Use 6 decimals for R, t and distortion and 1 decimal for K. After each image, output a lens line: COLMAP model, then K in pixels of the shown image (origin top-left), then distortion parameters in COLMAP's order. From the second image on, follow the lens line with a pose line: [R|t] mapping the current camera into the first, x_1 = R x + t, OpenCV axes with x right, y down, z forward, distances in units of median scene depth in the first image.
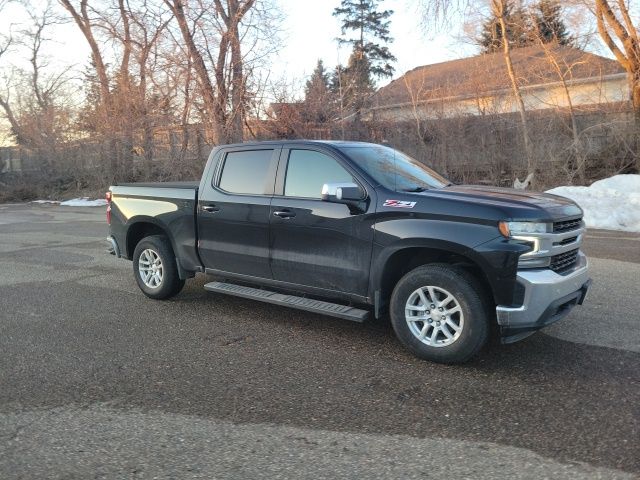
lens RADIAL K [[476.7, 0, 329.7], [0, 476.7, 233.4], [0, 0, 1]] dist [0.036419, -0.009537]
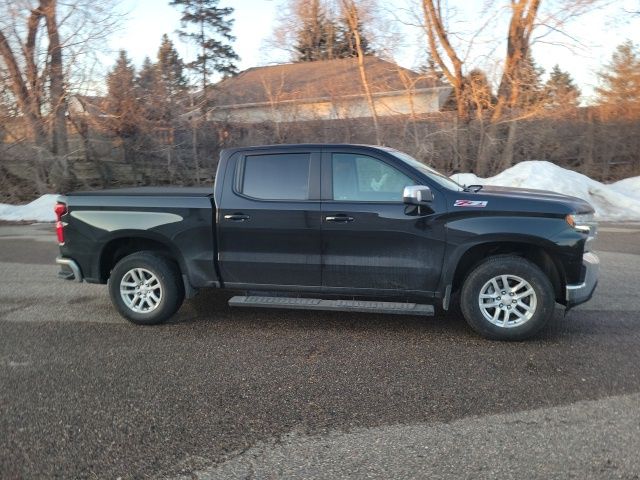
lens RADIAL K [[475.0, 0, 329.3], [0, 475.0, 243.1], [0, 0, 1]] dist [0.037158, -0.005849]
pose [[0.920440, -0.070253, 0.384518, -0.439402], [0.062958, 0.997518, 0.031544, -0.019848], [-0.385780, -0.004826, 0.922578, 0.084298]]
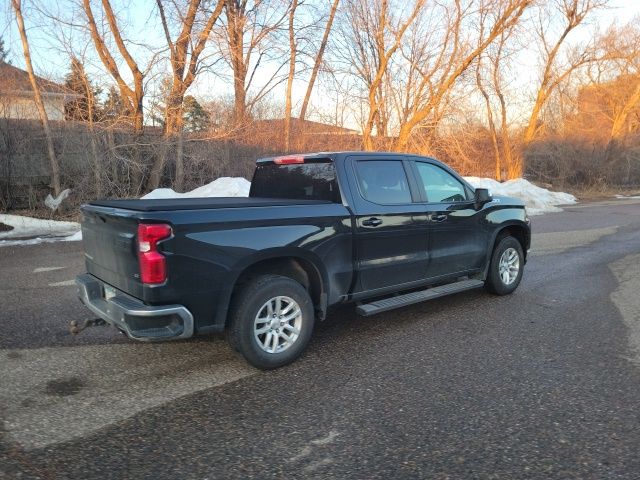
lens RADIAL K [[477.6, 0, 321.1], [0, 477.6, 238.2], [0, 0, 1]] dist [0.037193, -0.004258]
pose [[0.270418, -0.112760, 0.956117, -1.137449], [0.137685, 0.987438, 0.077513, -0.105777], [-0.952847, 0.110682, 0.282546, 0.835800]]
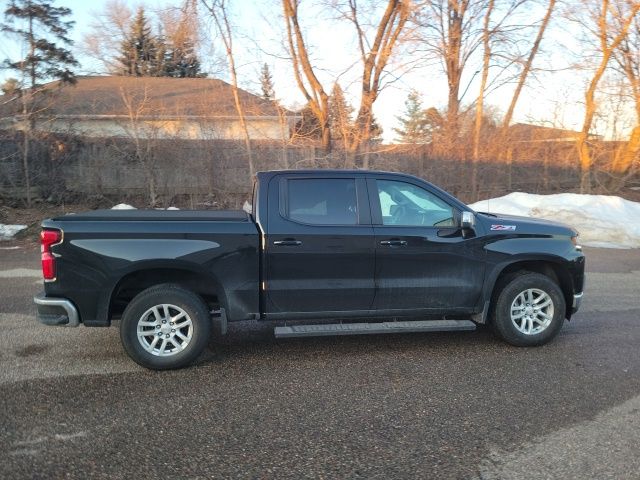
lens RADIAL K [[475.1, 0, 323.7], [0, 475.1, 236.6], [0, 0, 1]] dist [0.038933, -0.011709]
pose [[0.711052, -0.056994, 0.700826, -0.809483], [0.080960, 0.996717, -0.001085, -0.057176], [-0.698463, 0.057510, 0.713331, 0.327688]]
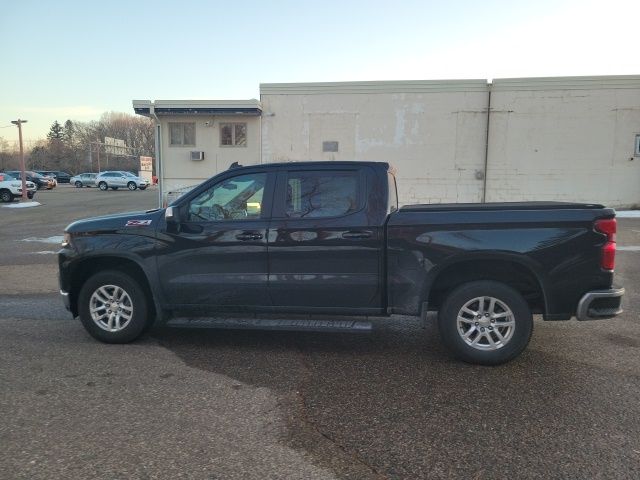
lens RADIAL K [[480.9, 0, 318.2], [0, 480.9, 241.0], [0, 0, 1]] dist [0.038311, -0.009369]
pose [[-0.918278, 0.065700, -0.390448, 0.363525], [-0.024507, 0.974815, 0.221666, -0.271821], [0.395178, 0.213120, -0.893540, 2.037065]]
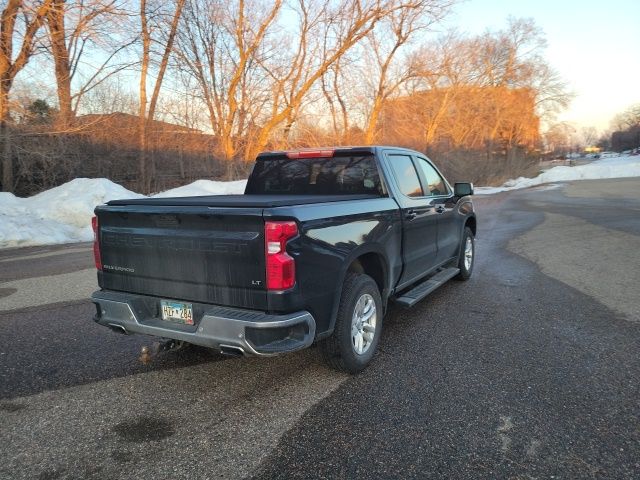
lens RADIAL K [[480.1, 0, 322.9], [0, 480.1, 243.1], [0, 0, 1]] dist [0.038840, -0.008912]
pose [[-0.099045, -0.121264, 0.987666, -1.144279], [0.151859, 0.979079, 0.135438, -0.150206], [-0.983427, 0.163400, -0.078558, 1.239562]]
